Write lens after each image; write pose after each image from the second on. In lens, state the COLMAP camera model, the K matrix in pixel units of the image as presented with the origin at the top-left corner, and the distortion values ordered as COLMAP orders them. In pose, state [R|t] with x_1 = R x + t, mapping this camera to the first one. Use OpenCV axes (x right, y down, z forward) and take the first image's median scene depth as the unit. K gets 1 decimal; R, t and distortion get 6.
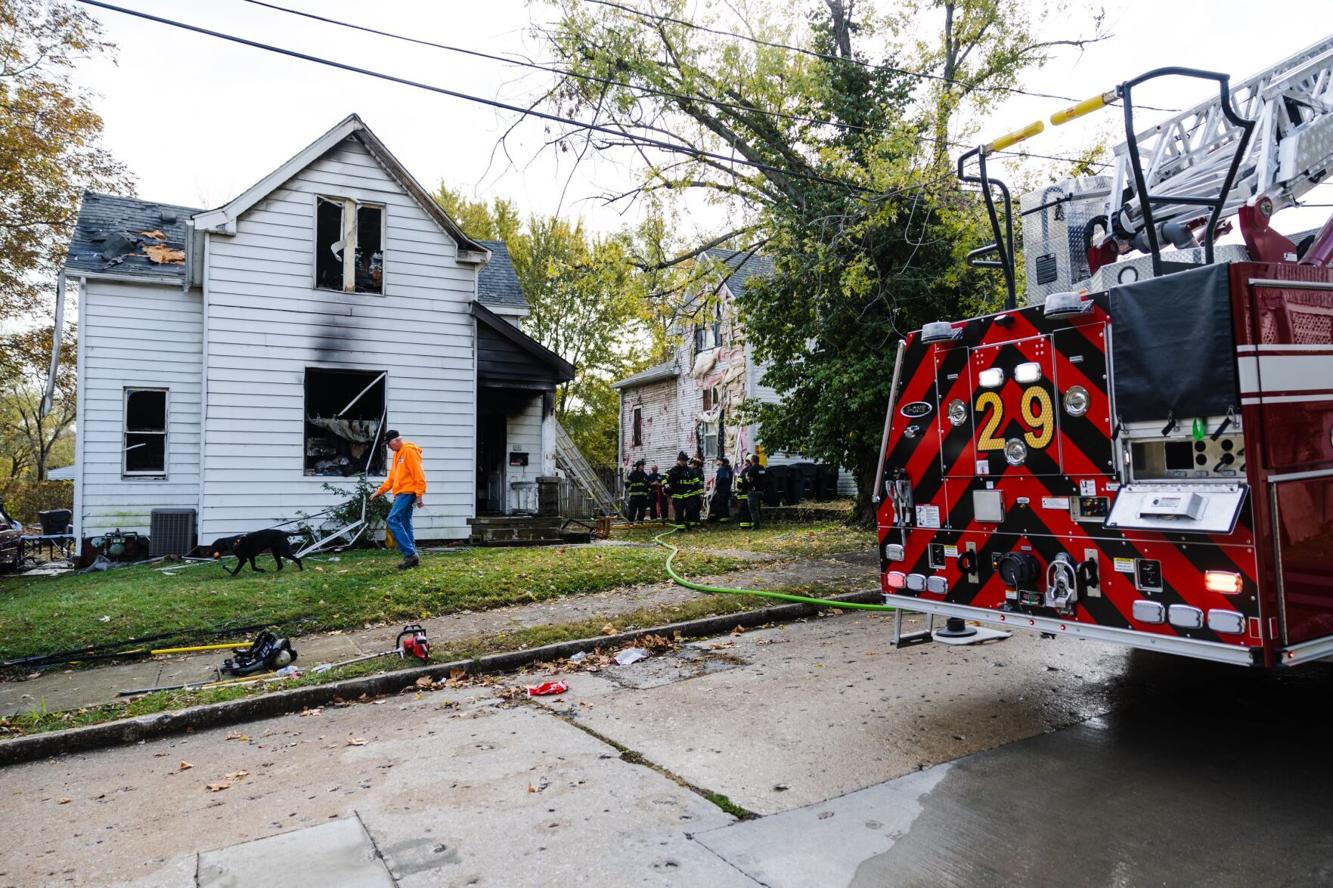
lens RADIAL K [[900.9, 0, 665.3], [0, 900.9, 414.8], [0, 0, 1]] dist [0.000349, -0.000082]
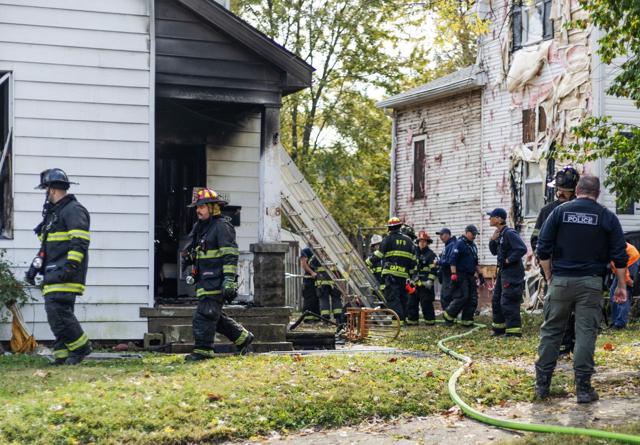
lens RADIAL K [[1670.4, 0, 320.0], [0, 1670.4, 222.5], [0, 0, 1]] dist [0.006734, -0.273842]
pose [[0.998463, 0.010127, -0.054484, -0.034429], [-0.006286, 0.997512, 0.070216, -0.029940], [0.055059, -0.069766, 0.996043, -0.168254]]
